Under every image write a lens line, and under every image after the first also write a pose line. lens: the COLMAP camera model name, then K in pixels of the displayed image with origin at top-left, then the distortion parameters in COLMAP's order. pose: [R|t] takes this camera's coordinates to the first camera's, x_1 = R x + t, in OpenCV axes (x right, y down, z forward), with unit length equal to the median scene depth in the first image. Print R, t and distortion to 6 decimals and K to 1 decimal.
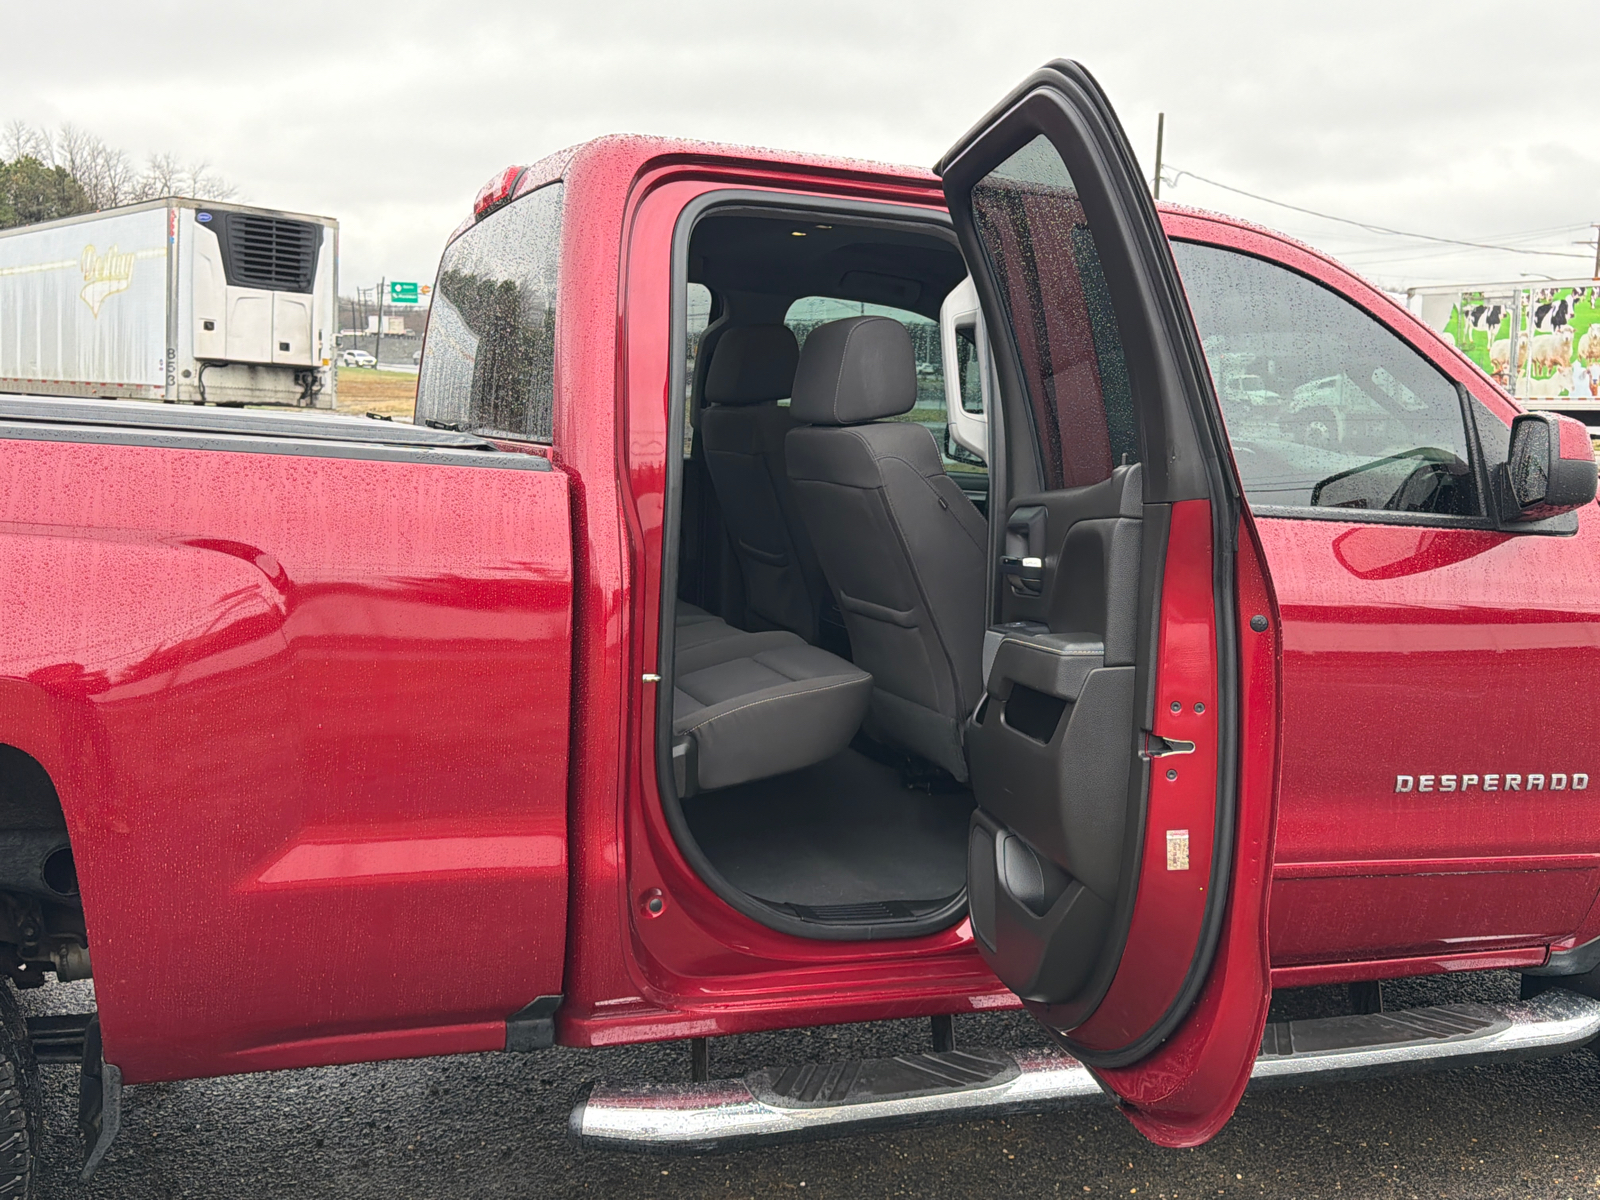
lens RADIAL K [[1581.9, 0, 806.5], [0, 1581.9, 601.0], [0, 0, 1]] dist [0.146768, -0.290325]
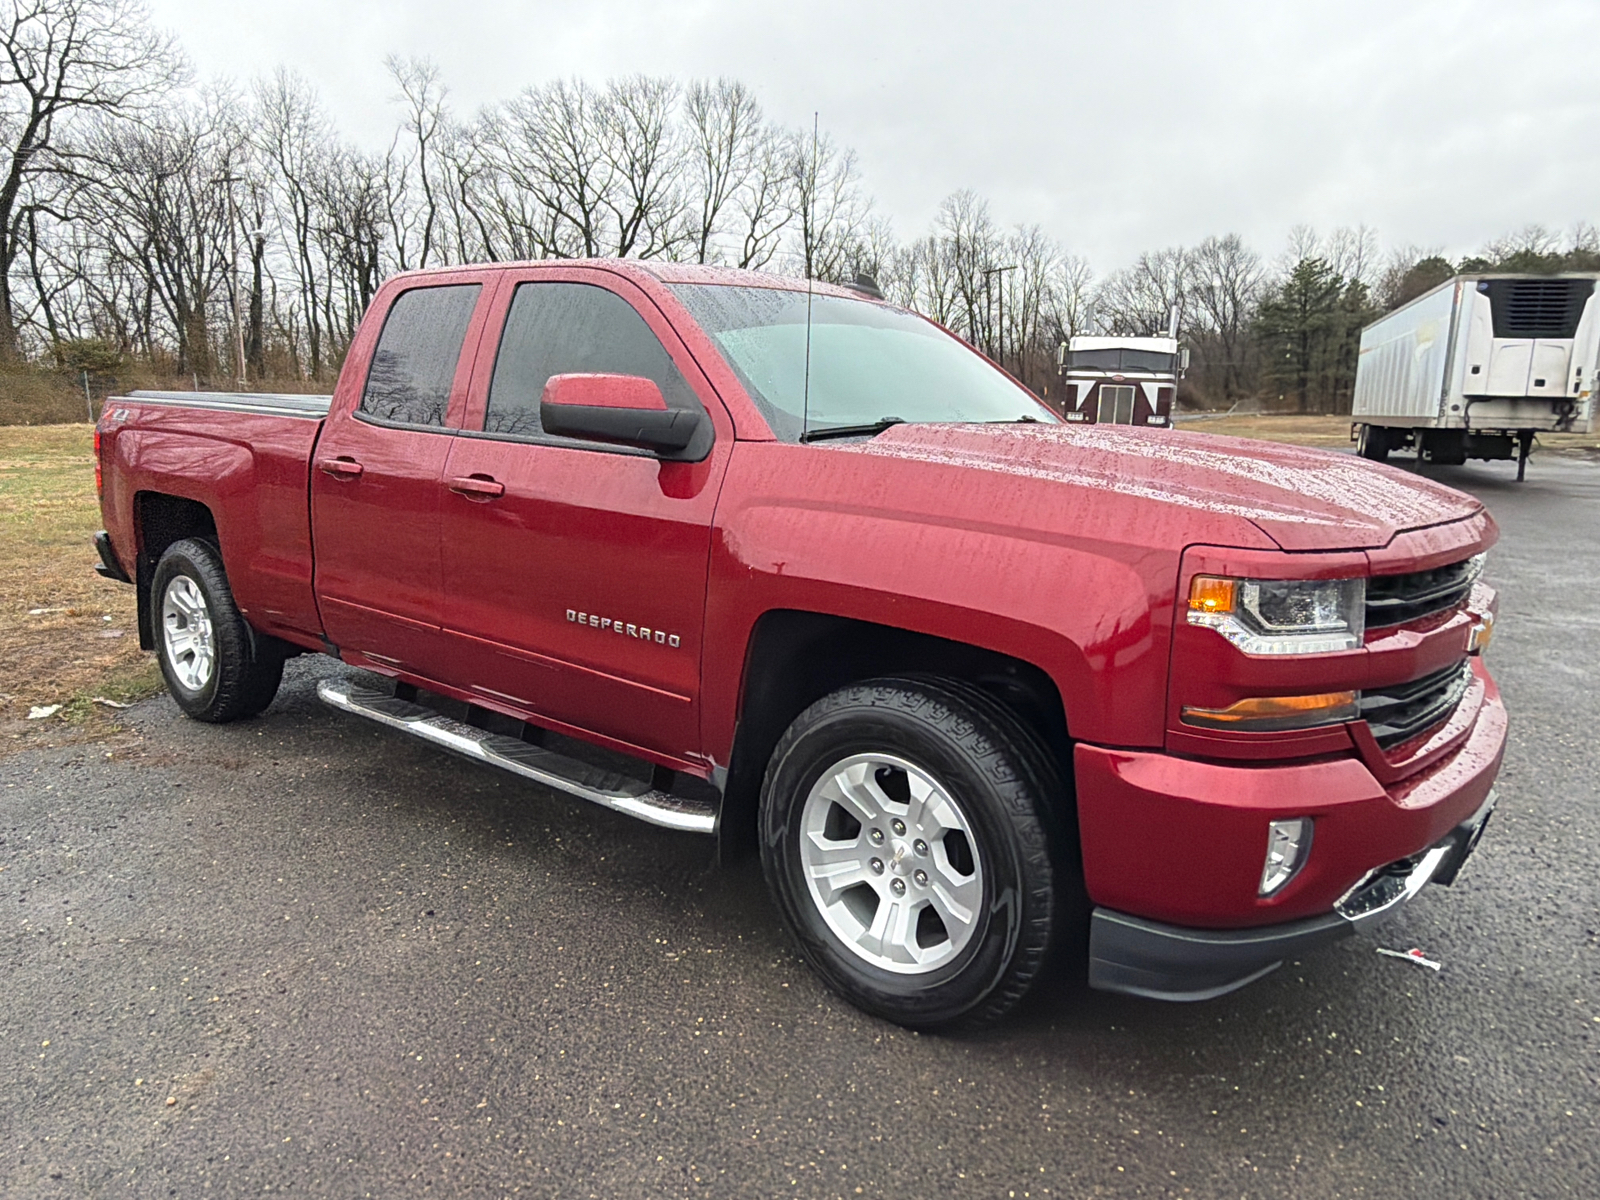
lens RADIAL K [[1139.6, 0, 799.8], [0, 1139.6, 594.0], [0, 0, 1]] dist [-0.002452, 0.005266]
pose [[0.491120, 0.107730, -0.864405, 0.166969], [-0.098039, 0.992854, 0.068037, -0.000547], [0.865557, 0.051331, 0.498172, 0.073733]]
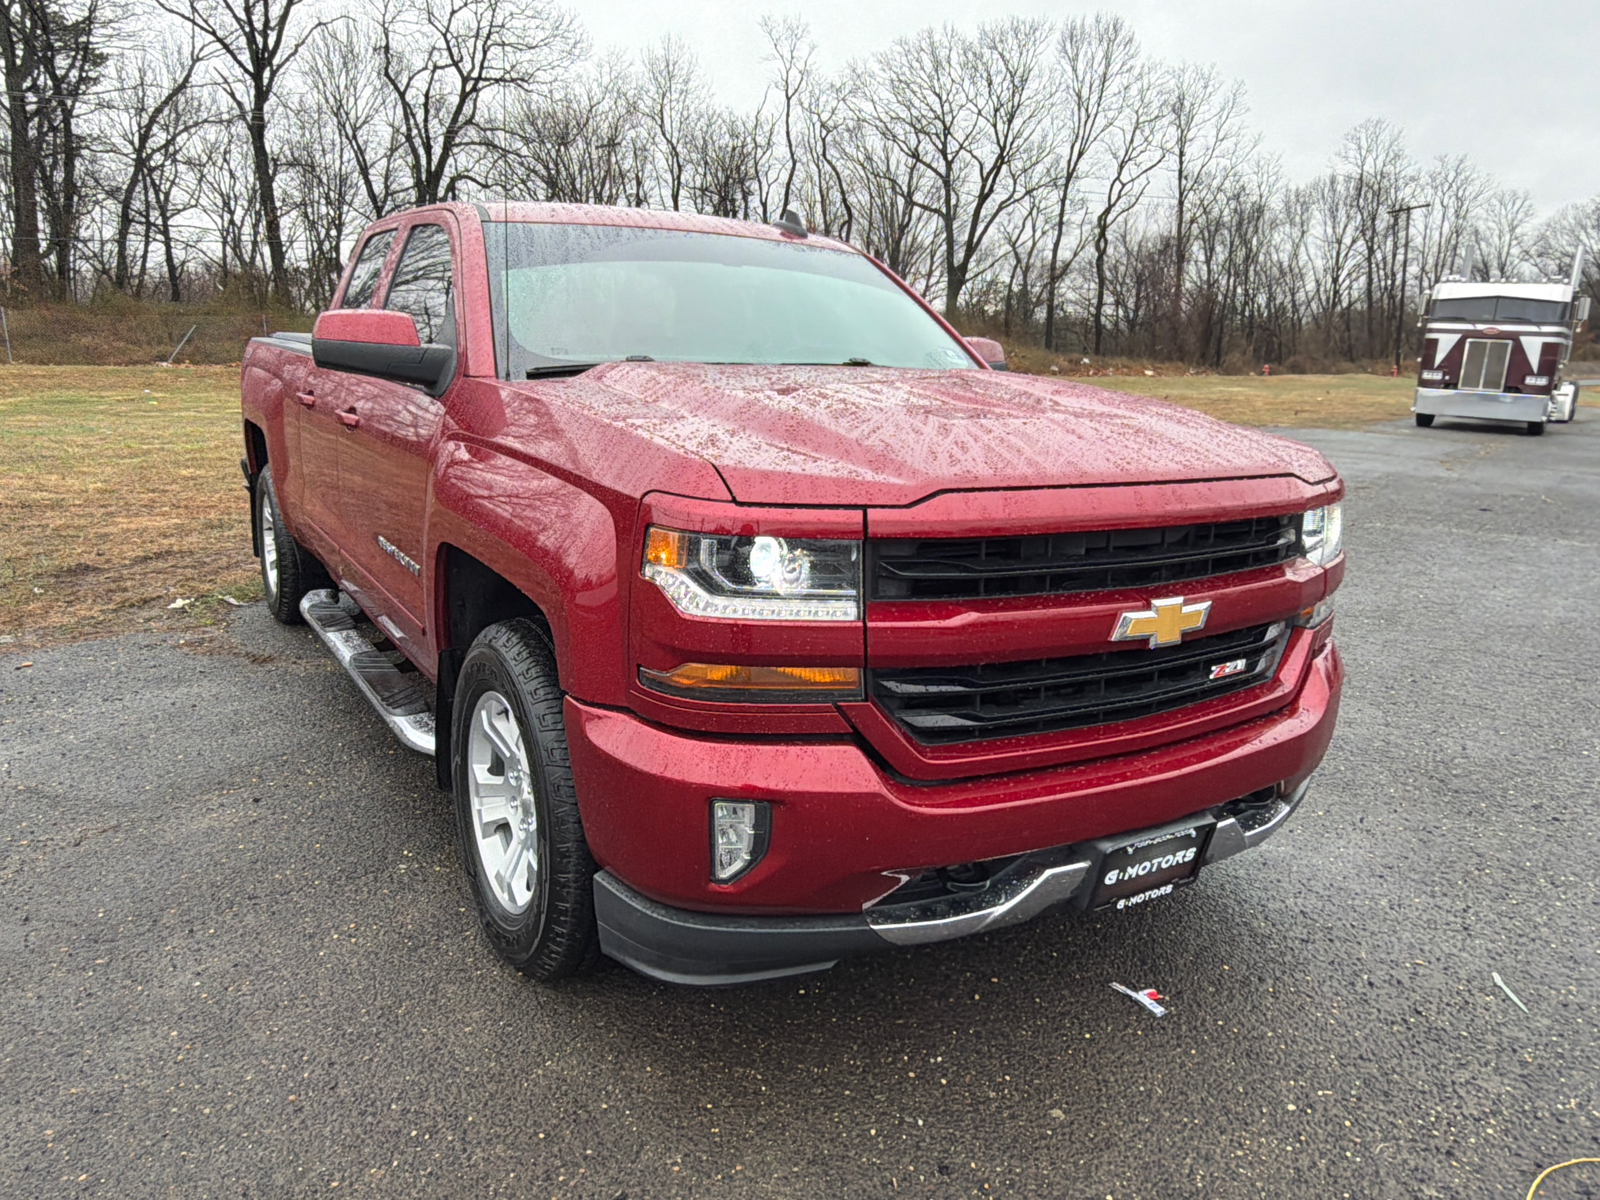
lens RADIAL K [[1139.6, 0, 799.8], [0, 1139.6, 594.0], [0, 0, 1]] dist [-0.002452, 0.005266]
pose [[0.194173, 0.168261, -0.966429, 0.186217], [-0.134371, 0.980456, 0.143705, -0.007069], [0.971721, 0.101956, 0.212988, 0.136139]]
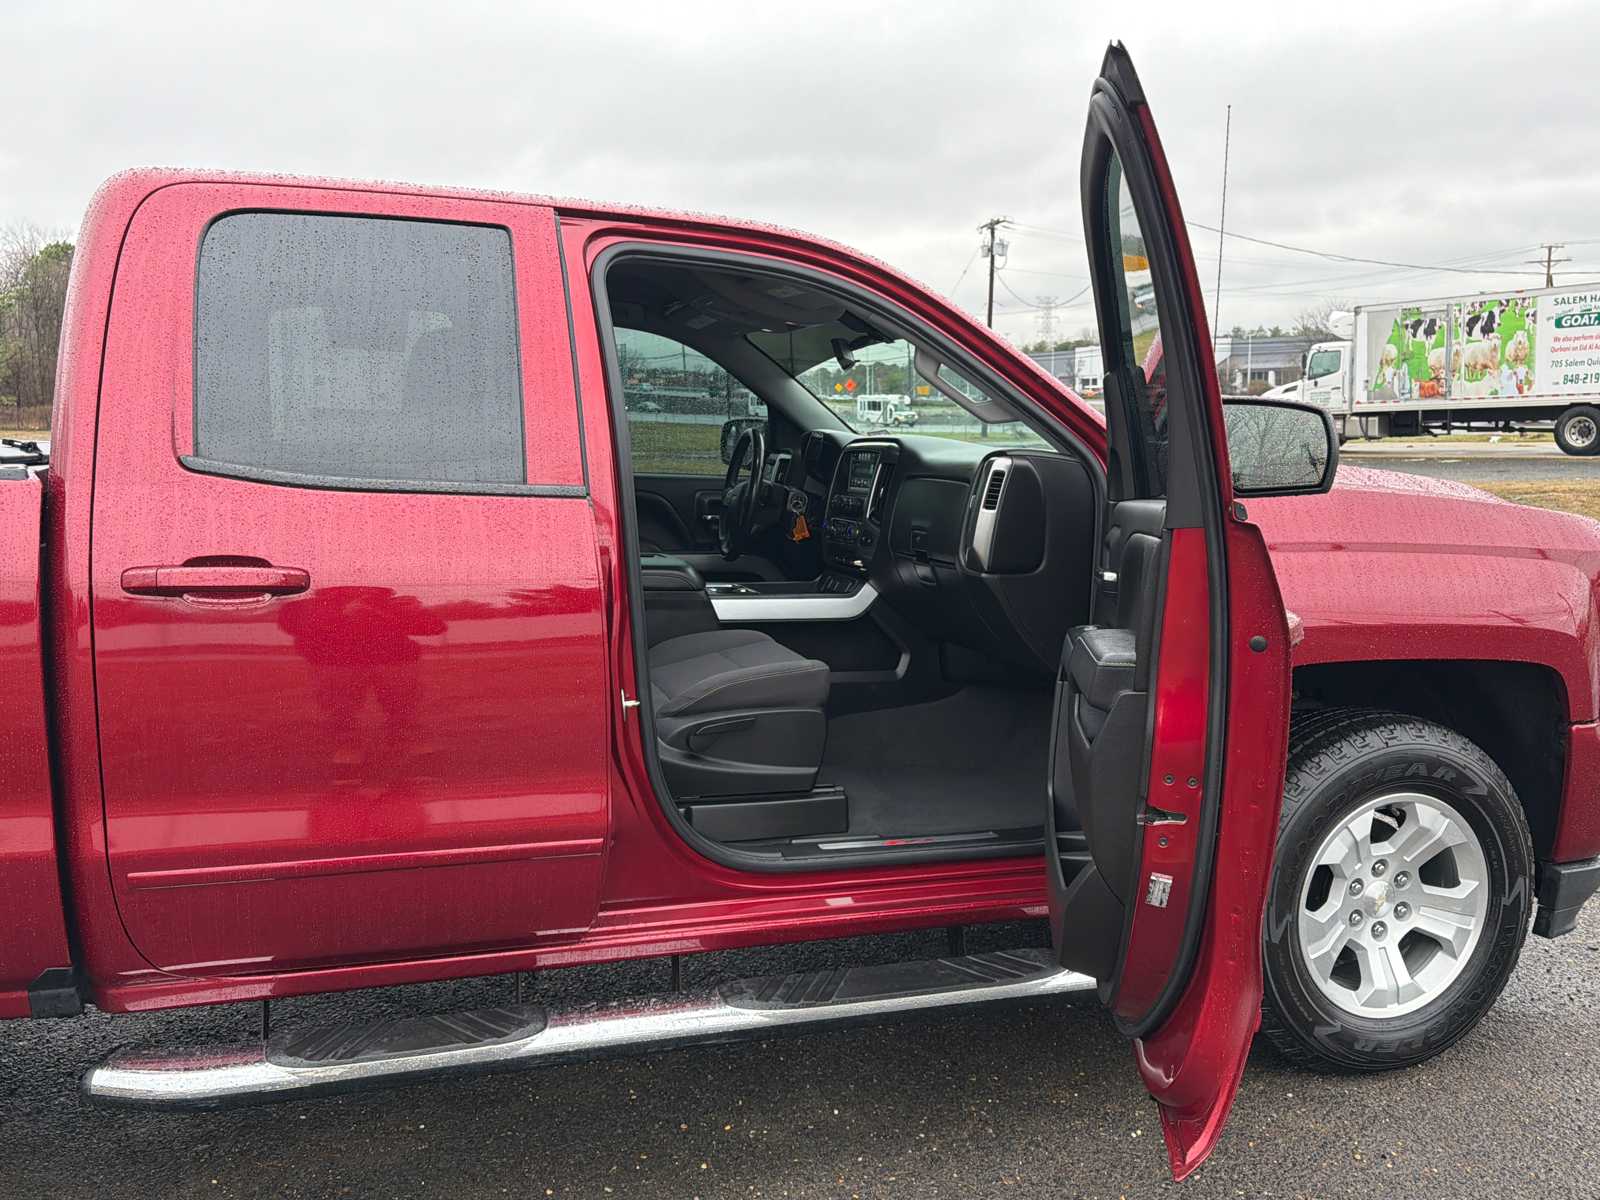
lens RADIAL K [[1343.7, 0, 800.0], [0, 1343.7, 600.0], [0, 0, 1]] dist [0.076928, -0.130815]
pose [[0.997758, -0.032581, -0.058459, 0.038790], [0.032685, 0.999465, 0.000832, 0.001405], [0.058401, -0.002741, 0.998289, 0.011116]]
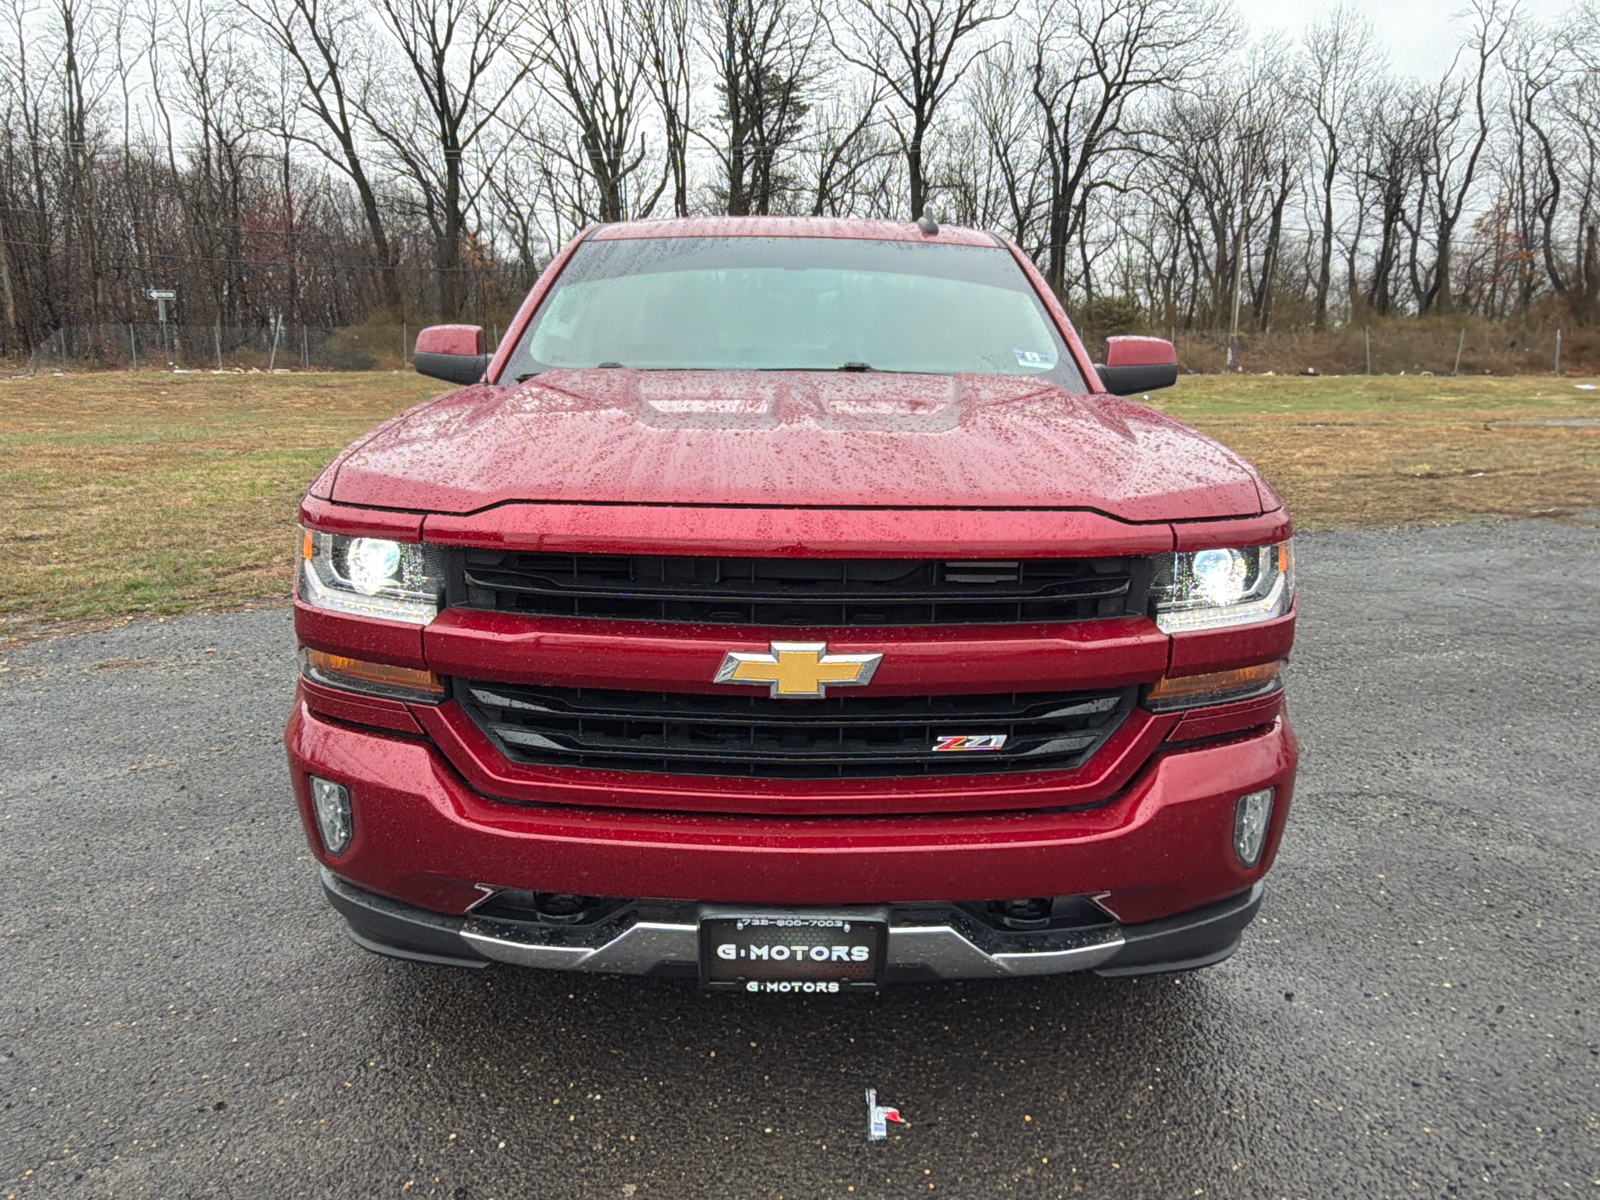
lens RADIAL K [[1139.6, 0, 799.8], [0, 1139.6, 594.0], [0, 0, 1]] dist [-0.002452, 0.005266]
pose [[-0.344603, 0.156764, -0.925567, 0.175487], [-0.135873, 0.967247, 0.214411, -0.017126], [0.928863, 0.199646, -0.312016, 0.205593]]
